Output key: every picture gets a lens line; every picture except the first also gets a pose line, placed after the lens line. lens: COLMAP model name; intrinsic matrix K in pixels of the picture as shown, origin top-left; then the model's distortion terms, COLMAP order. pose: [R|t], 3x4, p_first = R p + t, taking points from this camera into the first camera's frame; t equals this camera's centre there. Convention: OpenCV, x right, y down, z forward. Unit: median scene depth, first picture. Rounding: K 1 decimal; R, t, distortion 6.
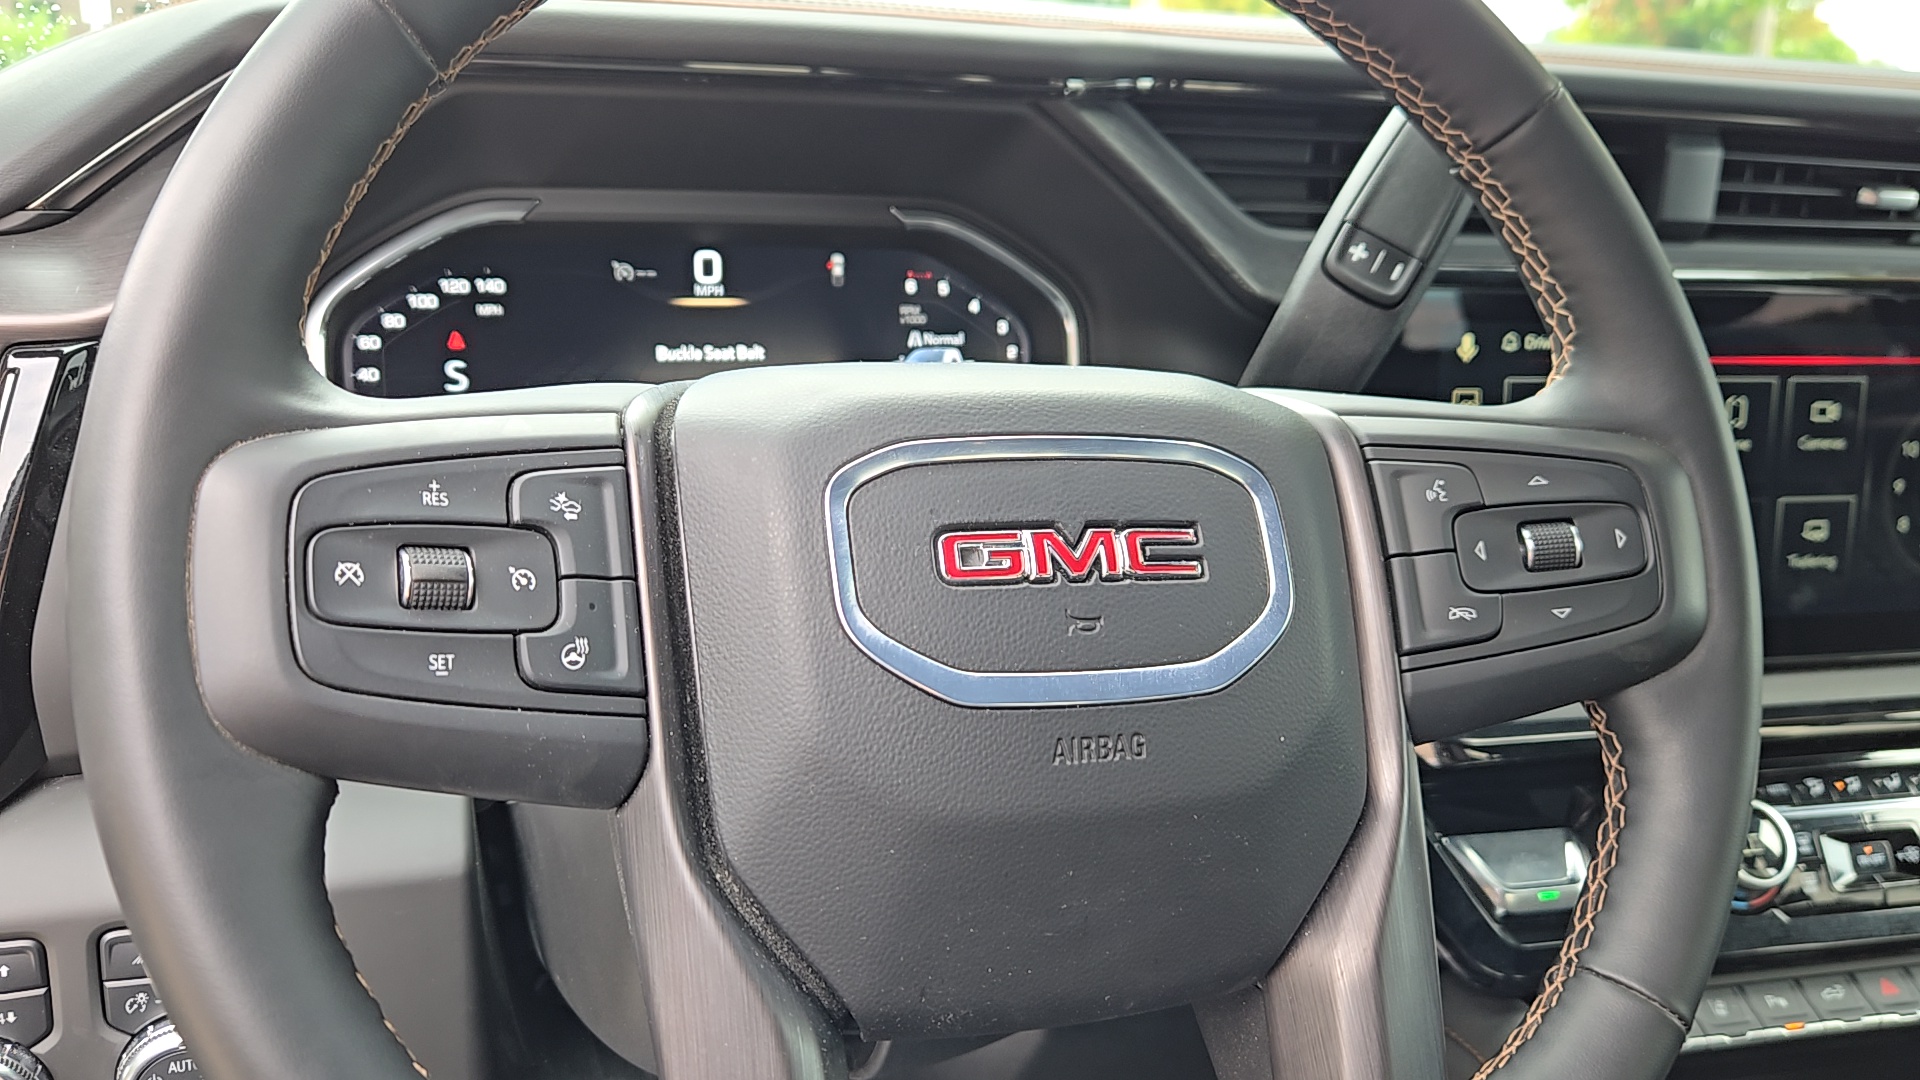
lens RADIAL K [[1596.8, 0, 959.0], [0, 1596.8, 535.7], [0, 0, 1]] dist [0.008768, -0.000224]
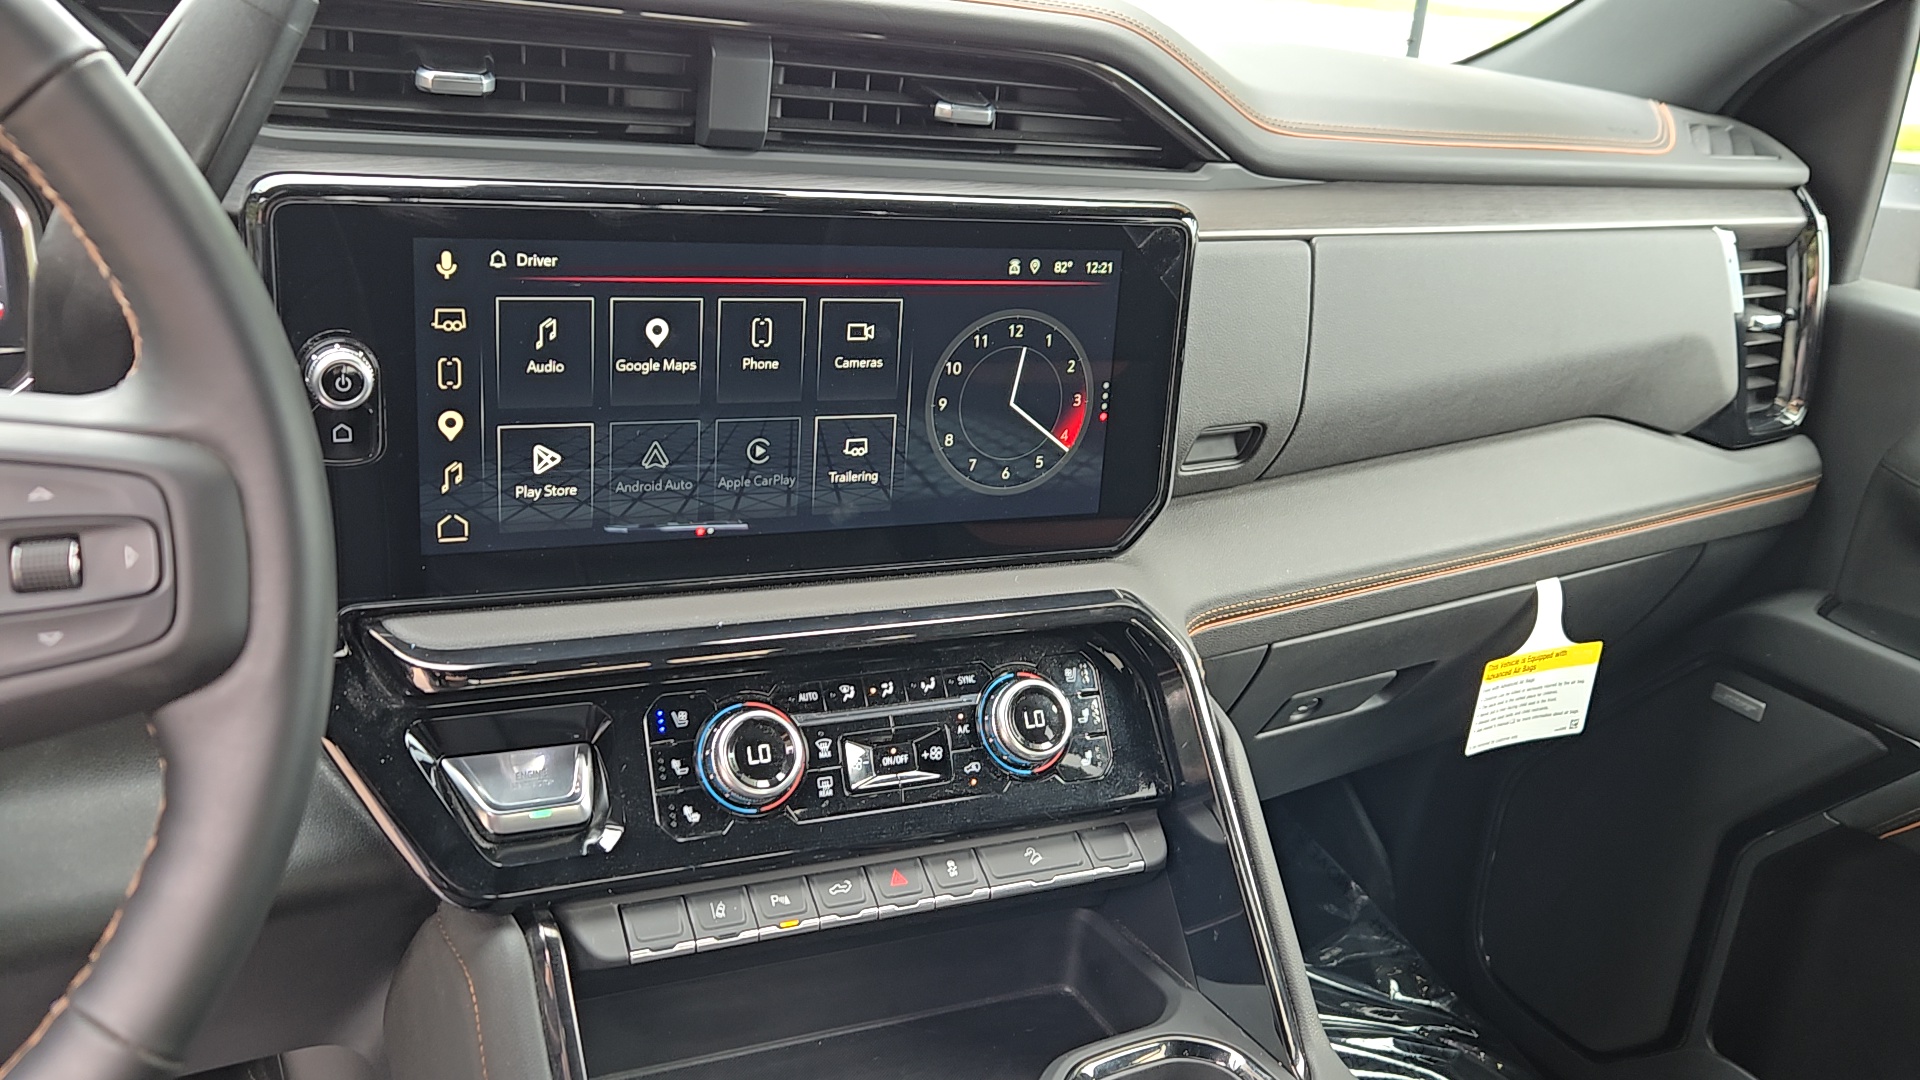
lens RADIAL K [[1596.8, 0, 947.6], [0, 1596.8, 534.9], [0, 0, 1]] dist [0.008768, -0.000224]
pose [[0.978344, -0.006193, 0.206893, 0.425485], [-0.020239, 0.991900, 0.125396, -0.085992], [-0.205994, -0.126868, 0.970294, -0.012071]]
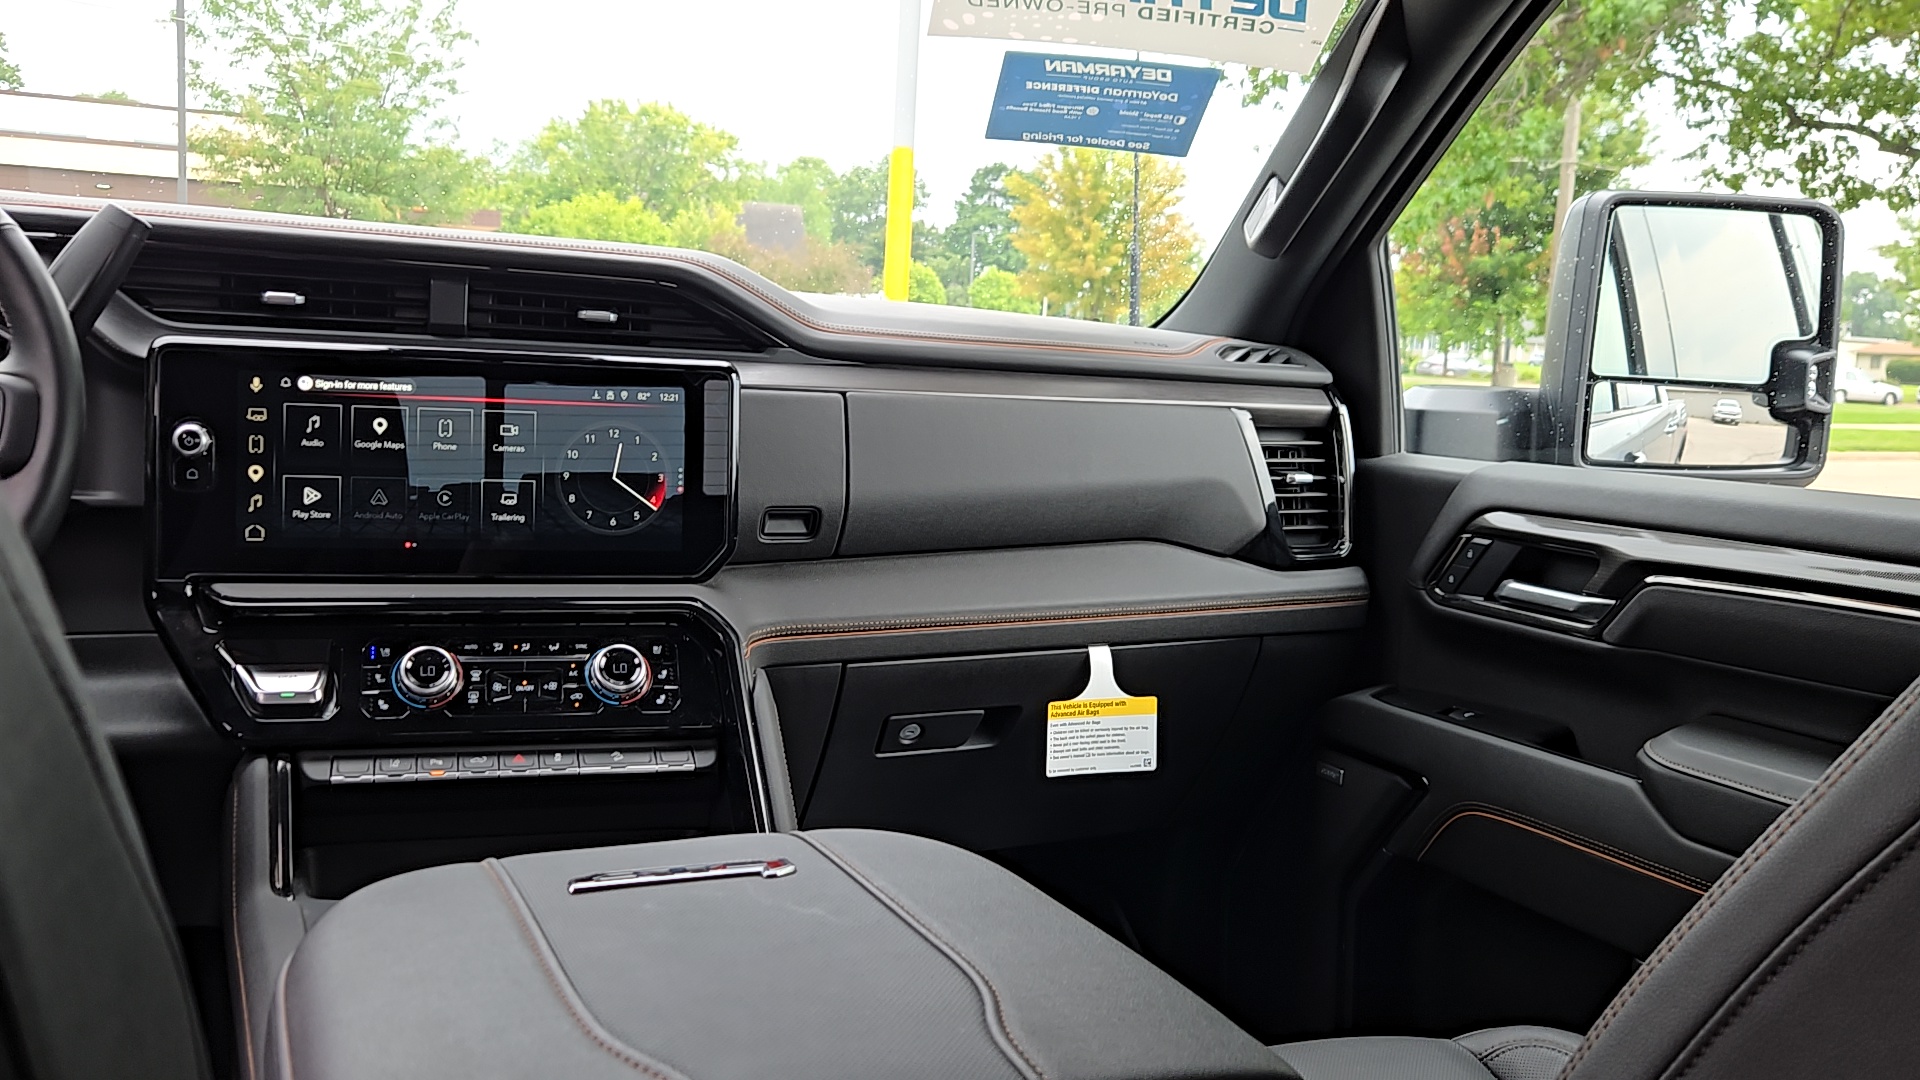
lens RADIAL K [[1596.8, 0, 955.7], [0, 1596.8, 529.5], [0, 0, 1]] dist [0.008768, -0.000224]
pose [[0.997502, 0.003493, 0.070551, 0.996938], [0.006660, 0.989677, -0.143158, 0.309673], [-0.070323, 0.143270, 0.987182, -0.805159]]
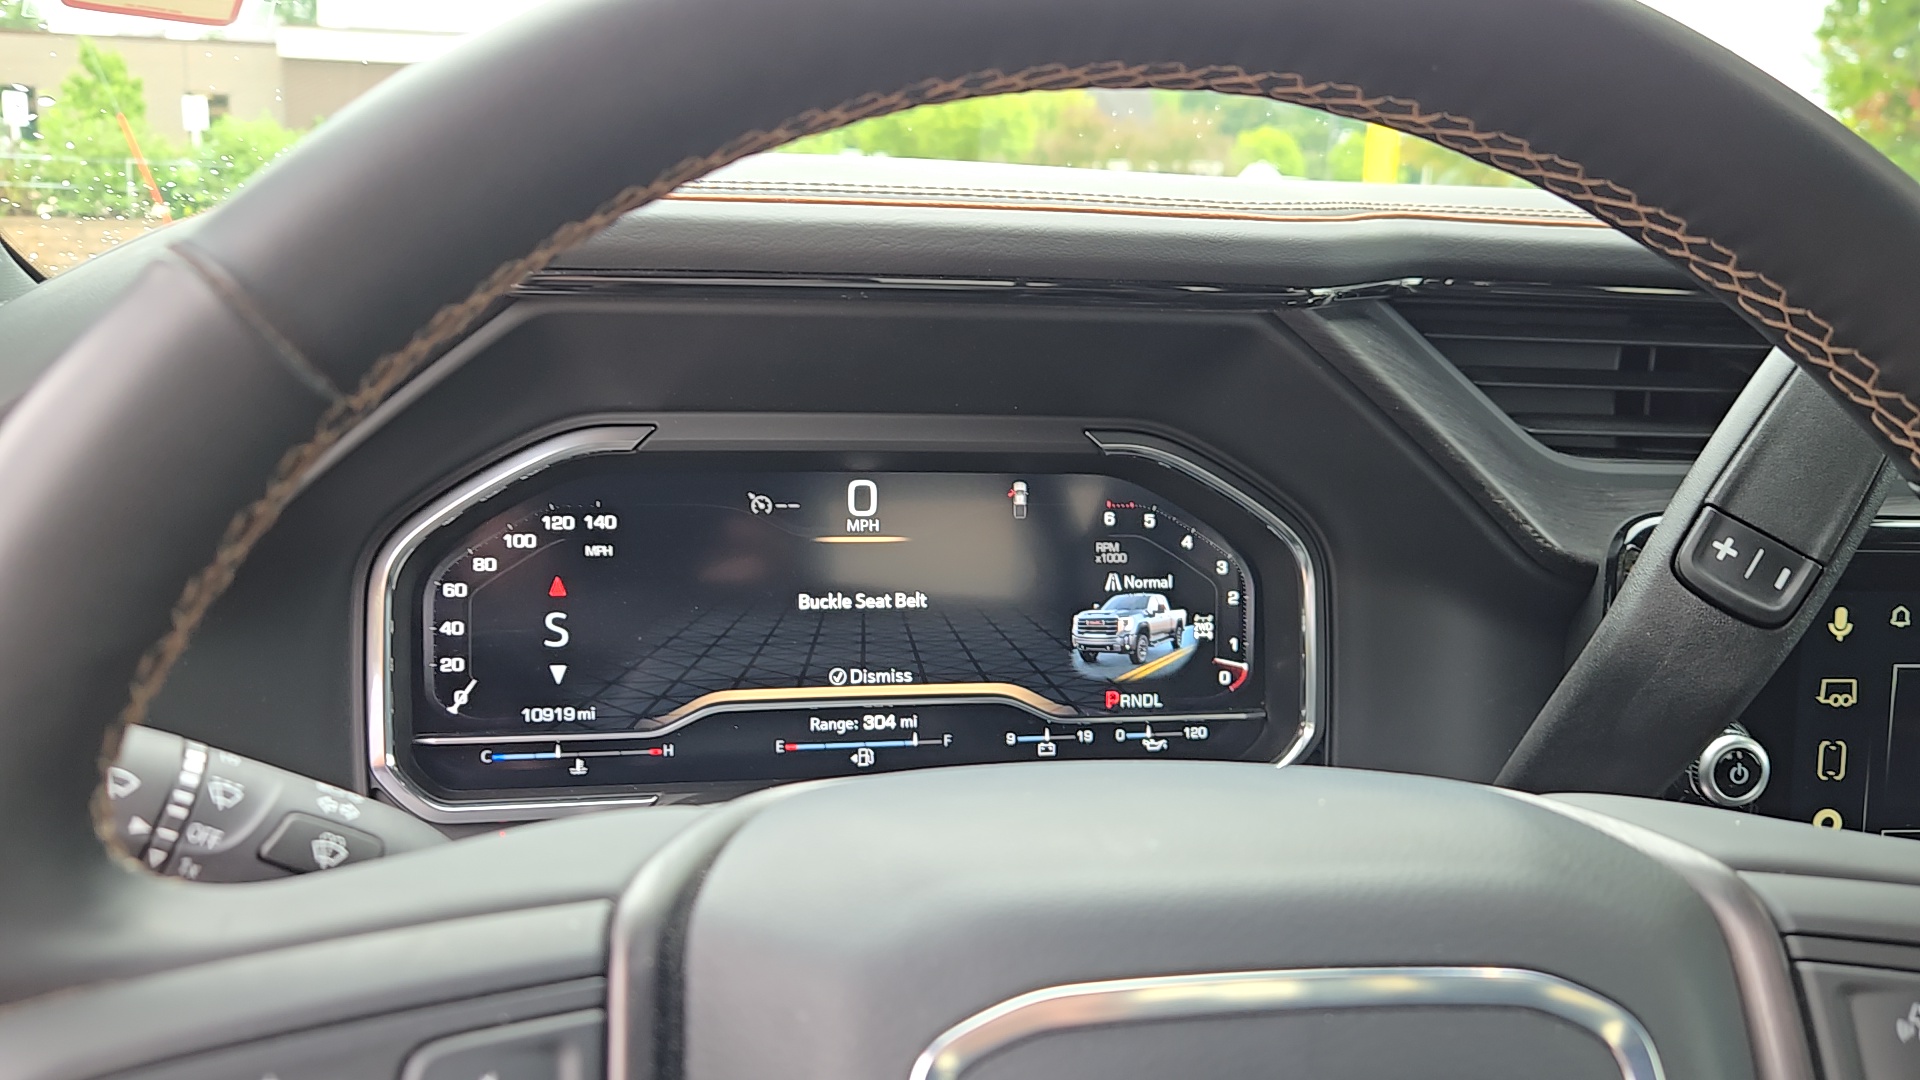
lens RADIAL K [[1596.8, 0, 977.2], [0, 1596.8, 547.6], [0, 0, 1]] dist [0.008768, -0.000224]
pose [[0.991606, 0.021760, -0.127453, 0.007897], [-0.028926, 0.998087, -0.054645, -0.103637], [0.126020, 0.057873, 0.990338, 0.201488]]
